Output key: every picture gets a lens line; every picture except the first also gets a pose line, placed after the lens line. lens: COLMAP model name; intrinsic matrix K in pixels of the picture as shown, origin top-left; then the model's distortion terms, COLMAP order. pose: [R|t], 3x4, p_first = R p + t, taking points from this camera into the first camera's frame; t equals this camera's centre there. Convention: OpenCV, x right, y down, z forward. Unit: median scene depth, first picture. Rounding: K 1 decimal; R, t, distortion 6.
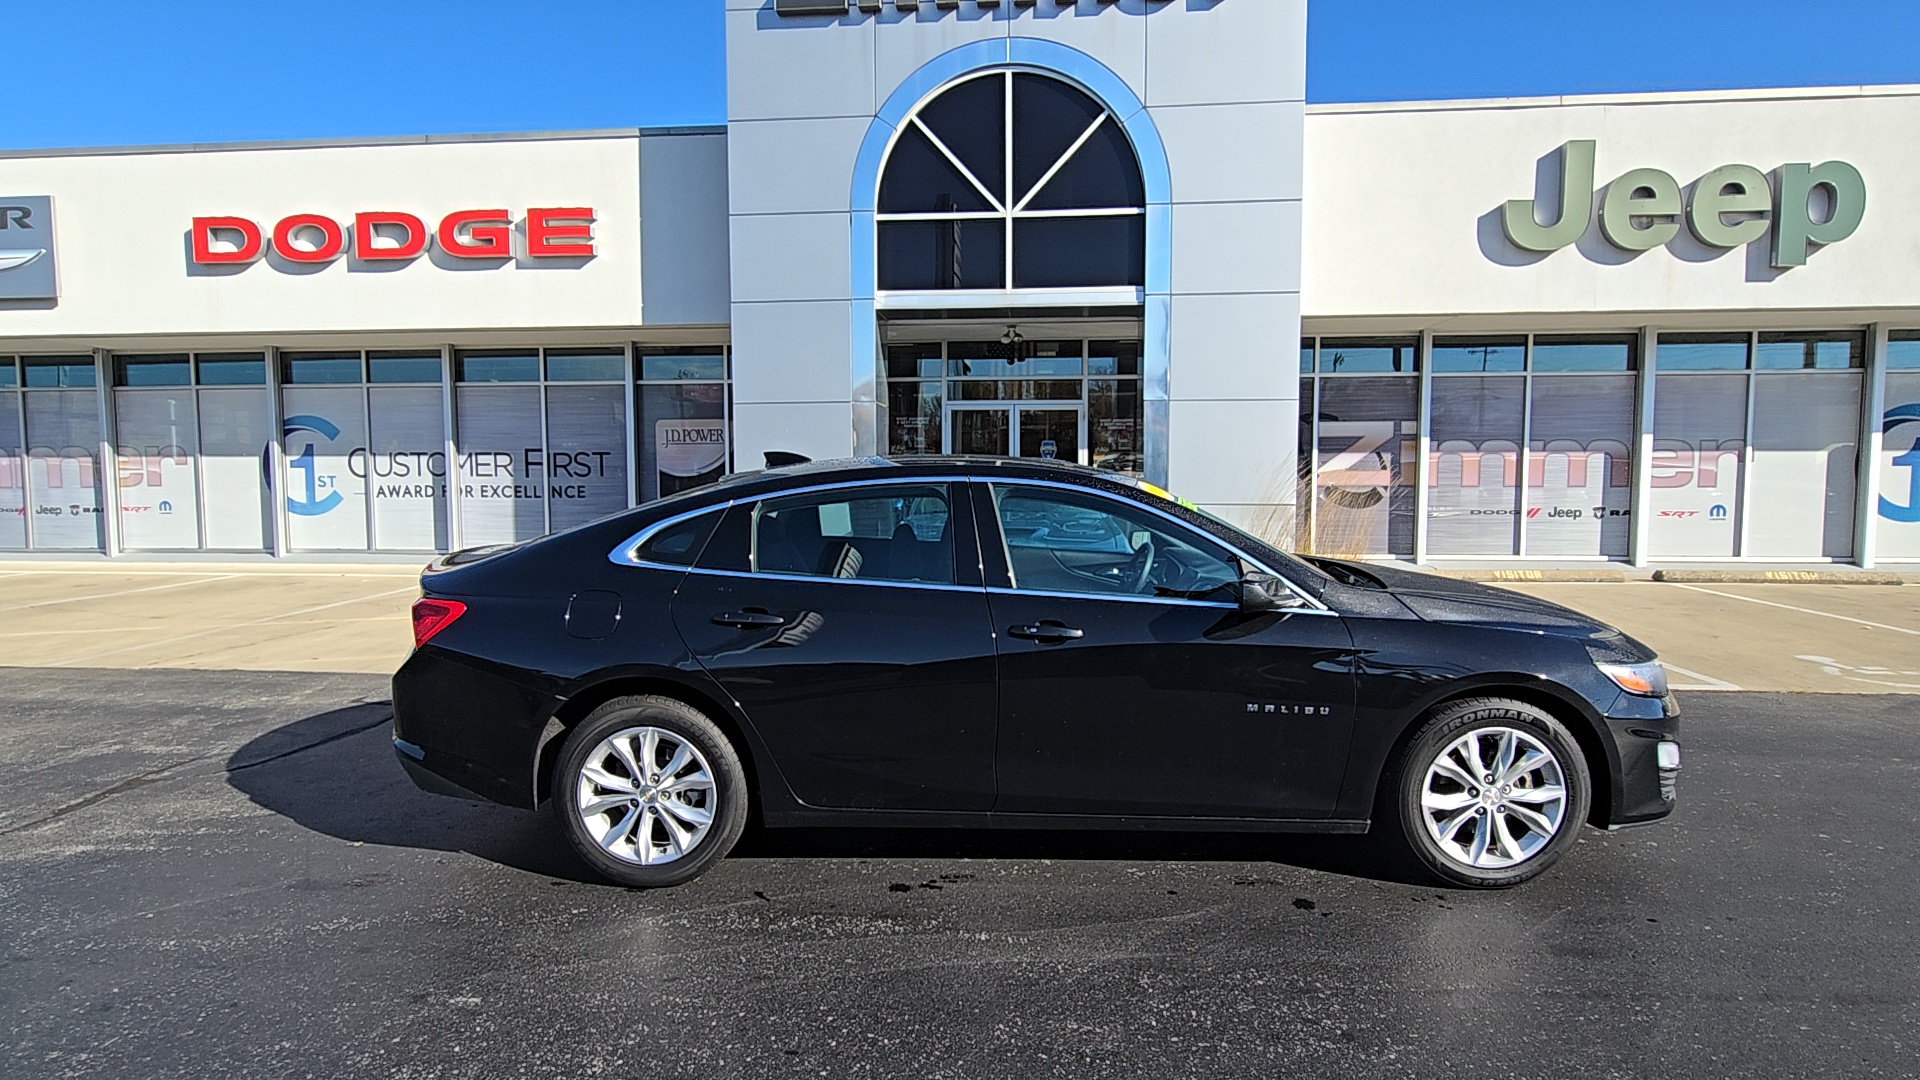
lens RADIAL K [[965.7, 0, 949.8], [0, 965.7, 535.2], [0, 0, 1]] dist [0.001112, -0.001888]
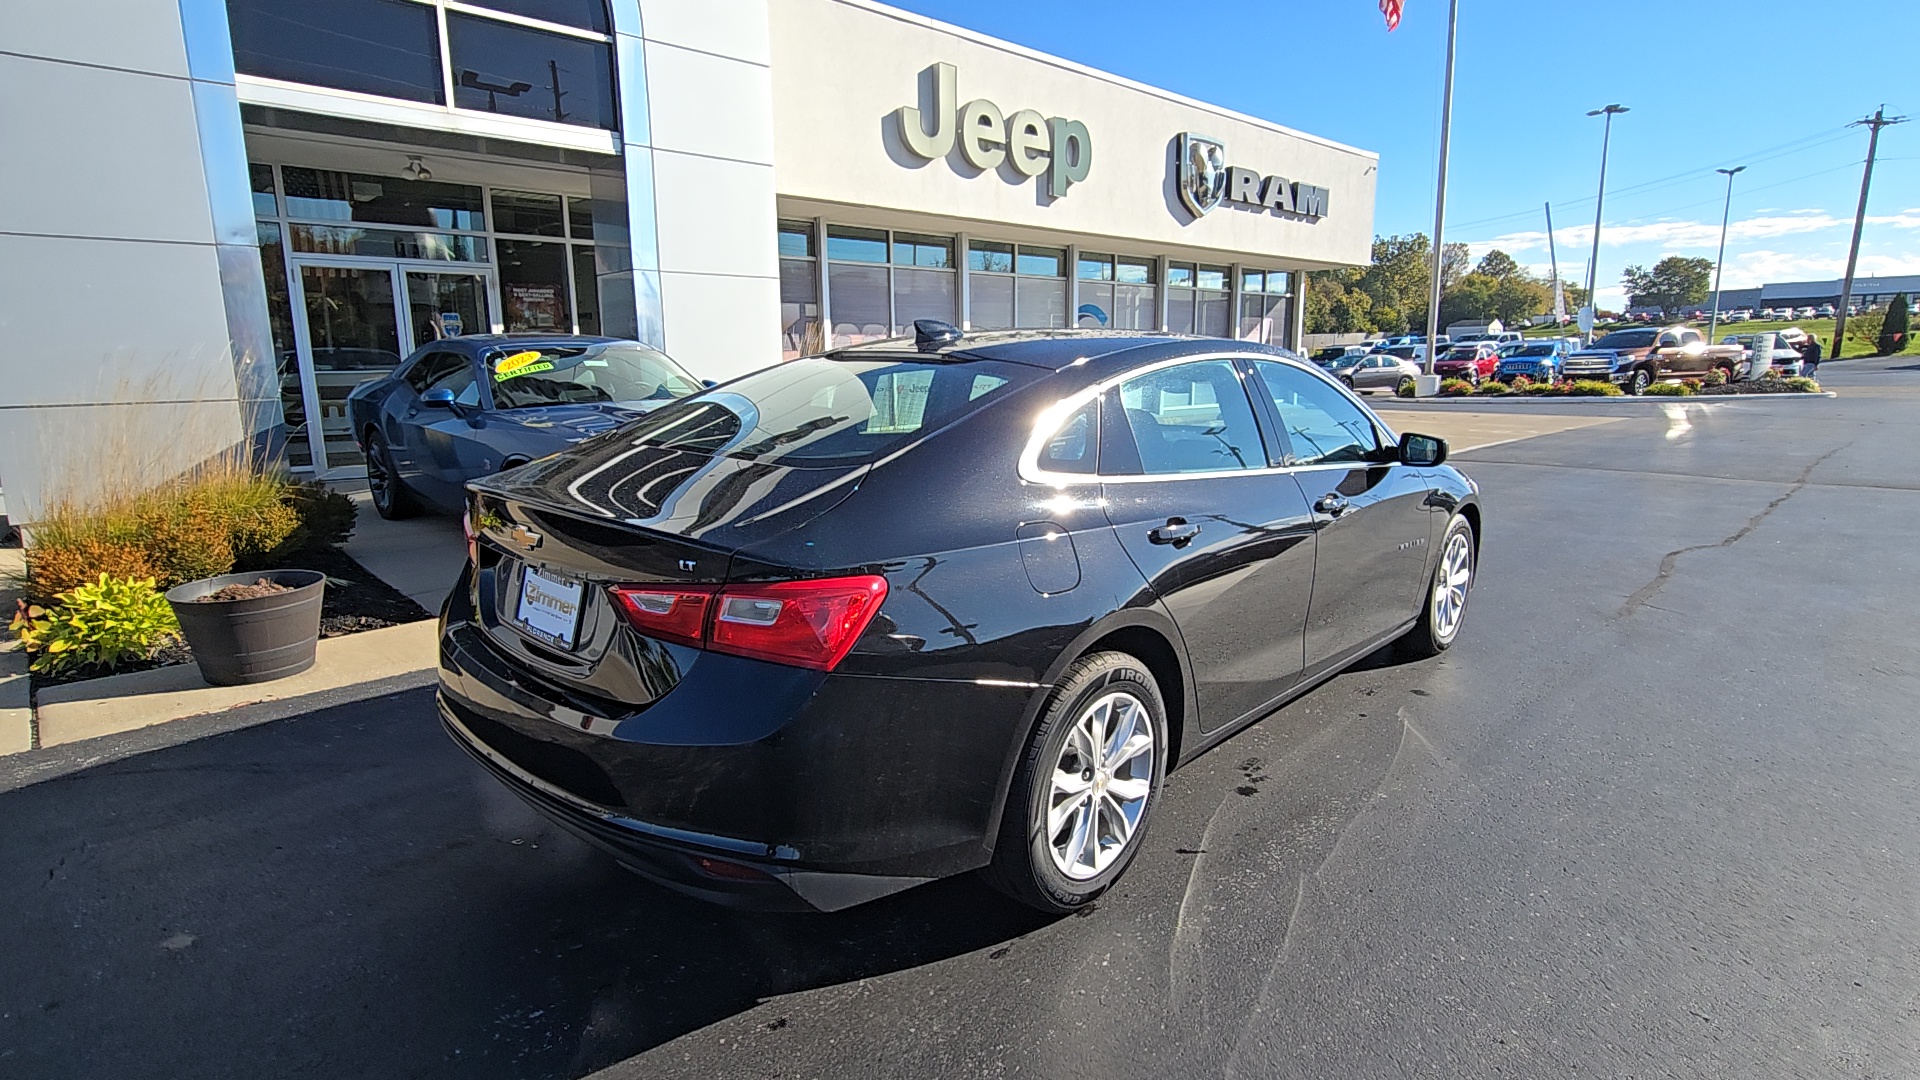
lens RADIAL K [[965.7, 0, 949.8], [0, 965.7, 535.2], [0, 0, 1]] dist [0.001112, -0.001888]
pose [[0.667649, -0.139310, 0.731326, -0.272163], [0.051236, 0.988605, 0.141545, -0.009809], [-0.742711, -0.057032, 0.667179, 0.179284]]
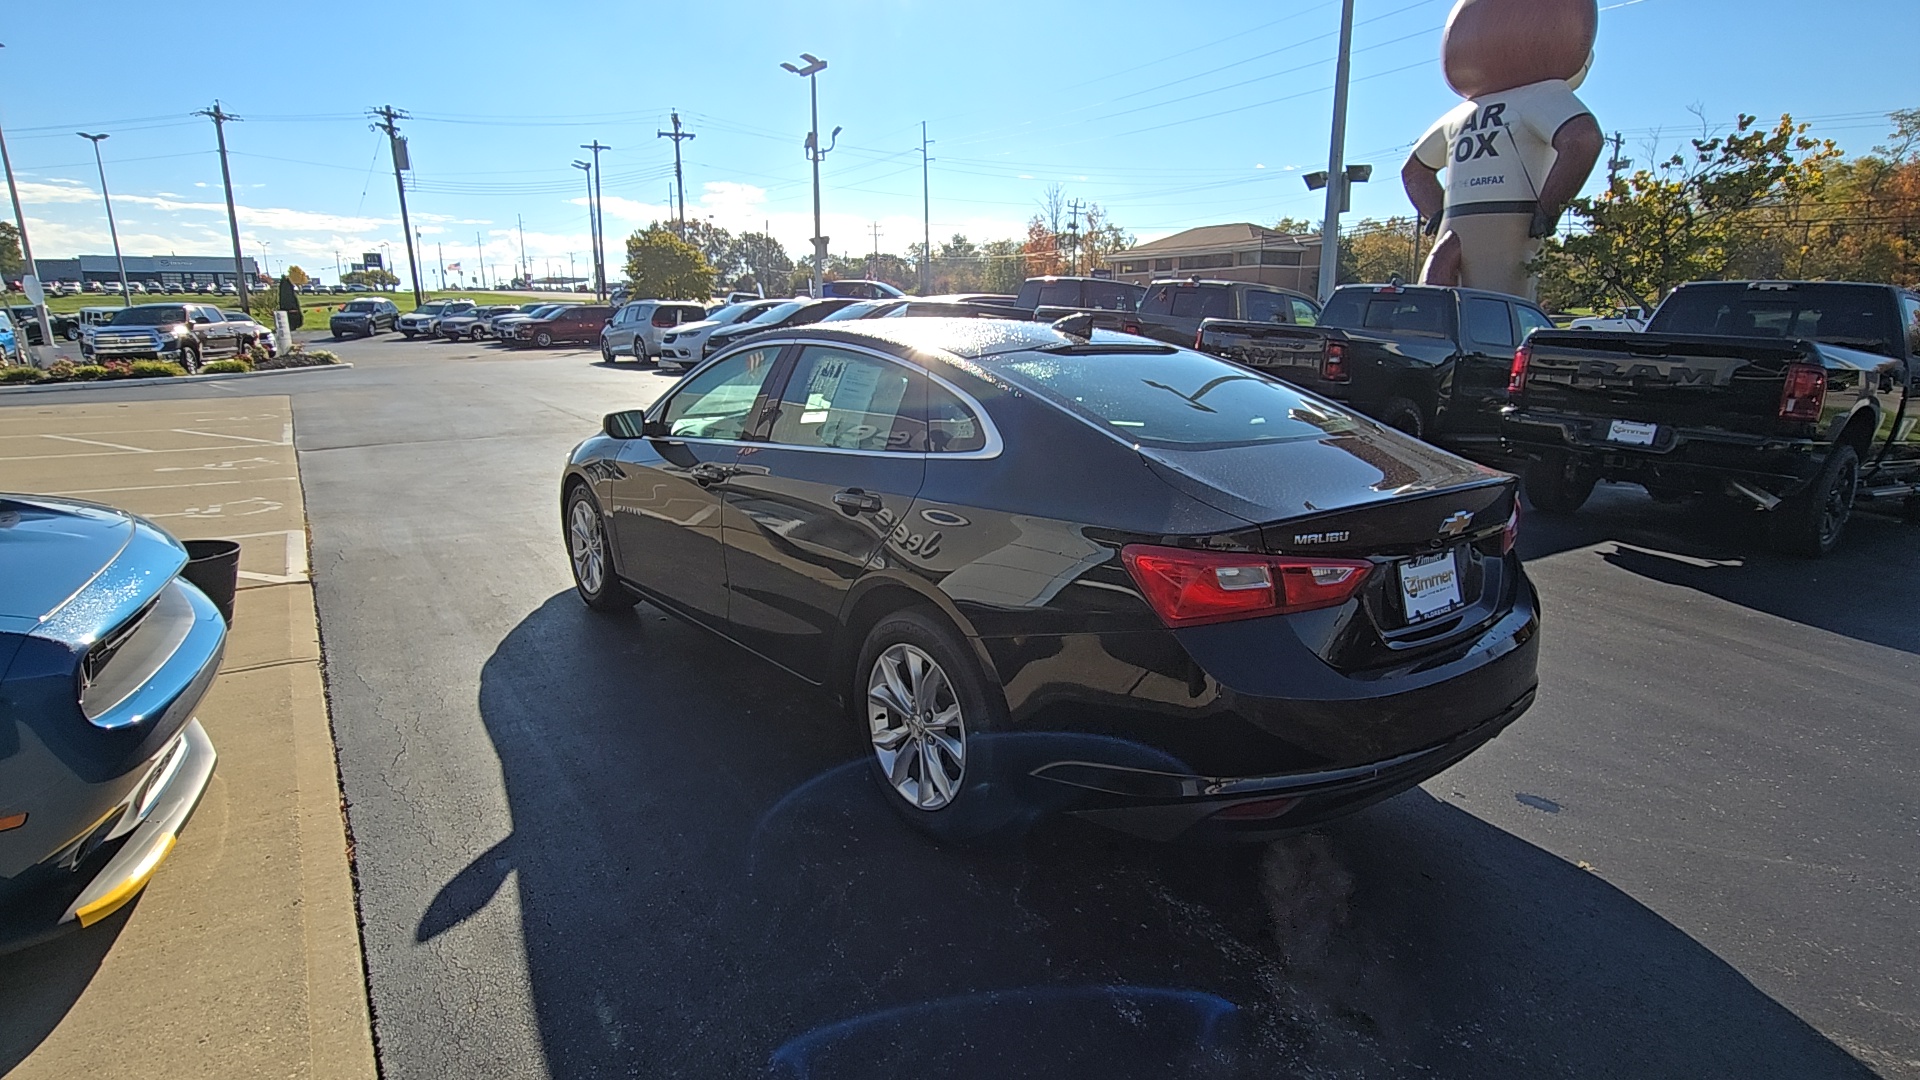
lens RADIAL K [[962.7, 0, 960.0], [0, 962.7, 540.0], [0, 0, 1]] dist [-0.004092, -0.001512]
pose [[-0.639673, -0.167787, 0.750110, -0.276598], [0.051045, 0.964457, 0.259263, -0.042890], [-0.766950, 0.204133, -0.608373, 0.590690]]
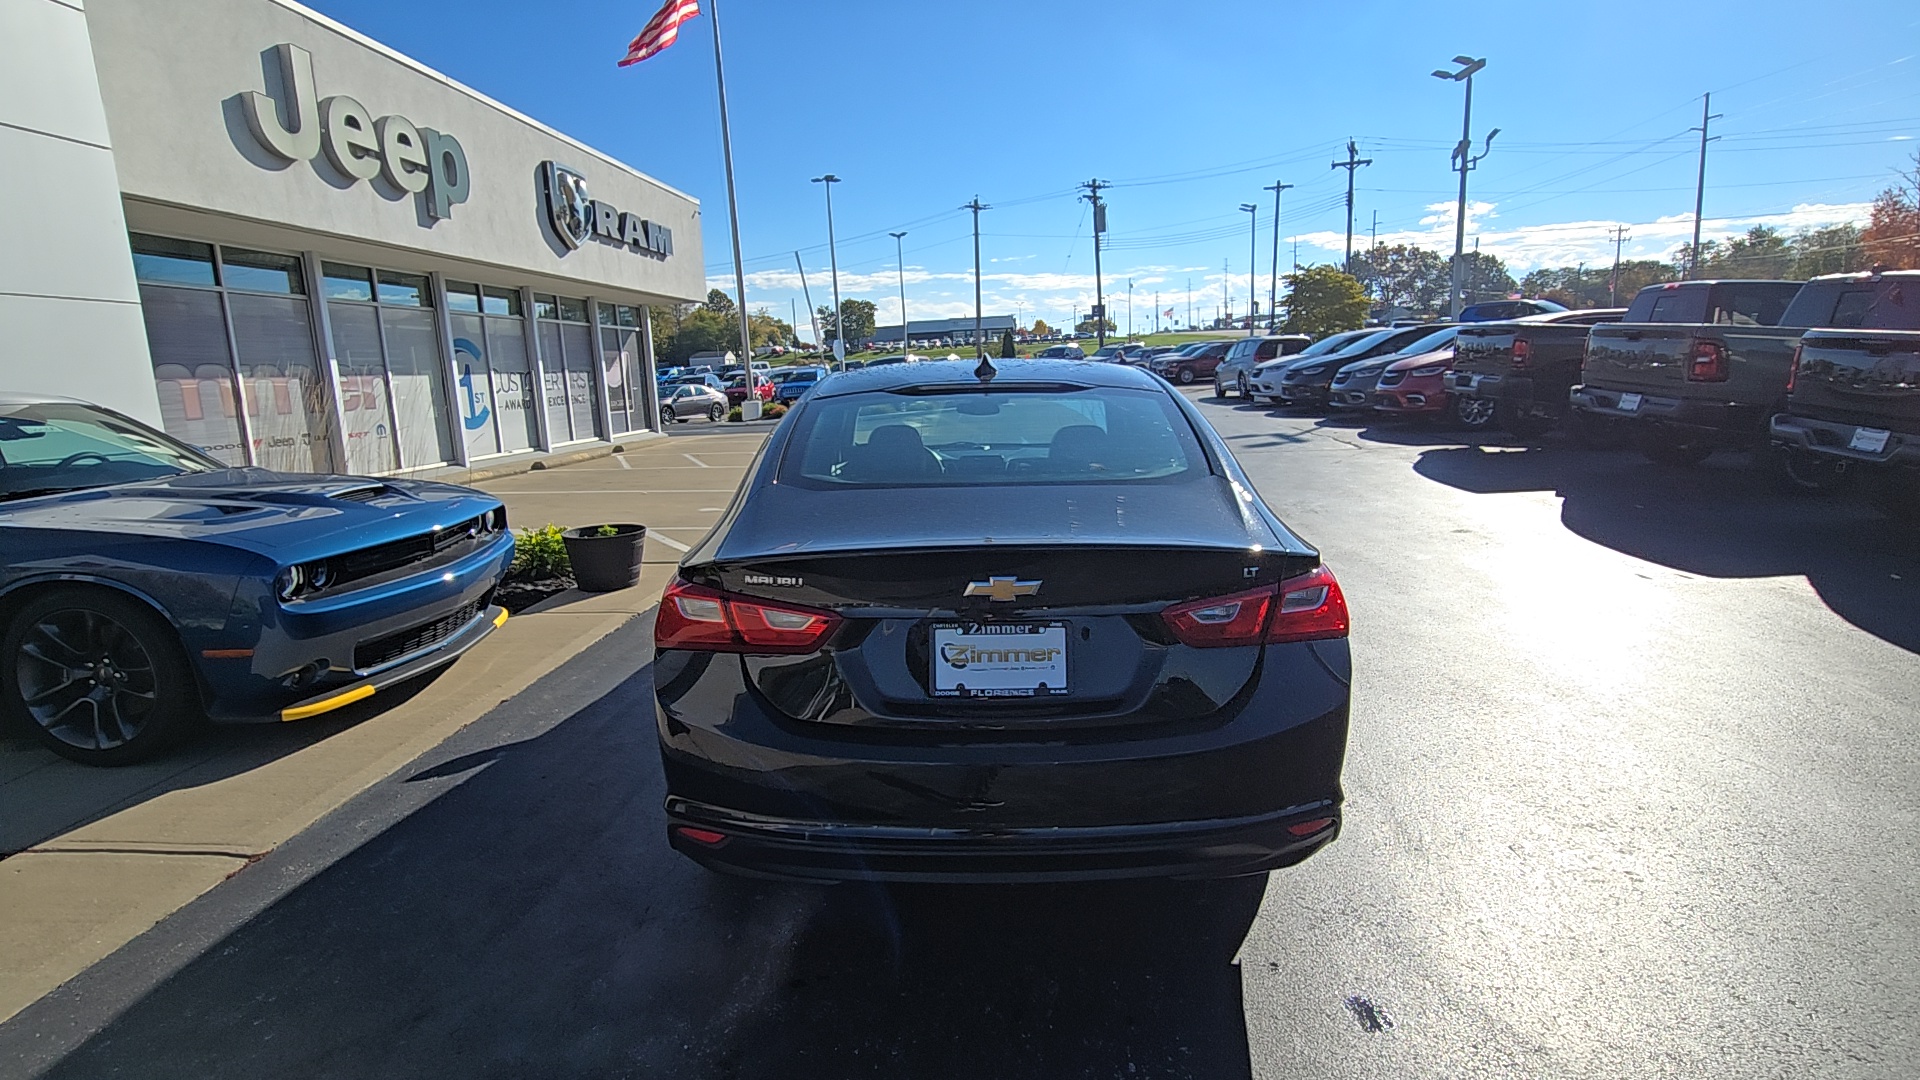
lens RADIAL K [[965.7, 0, 949.8], [0, 965.7, 535.2], [0, 0, 1]] dist [0.001112, -0.001888]
pose [[-0.004760, -0.166901, 0.985962, -0.364321], [0.101949, 0.980755, 0.166512, -0.027320], [-0.994778, 0.101311, 0.012347, 0.384358]]
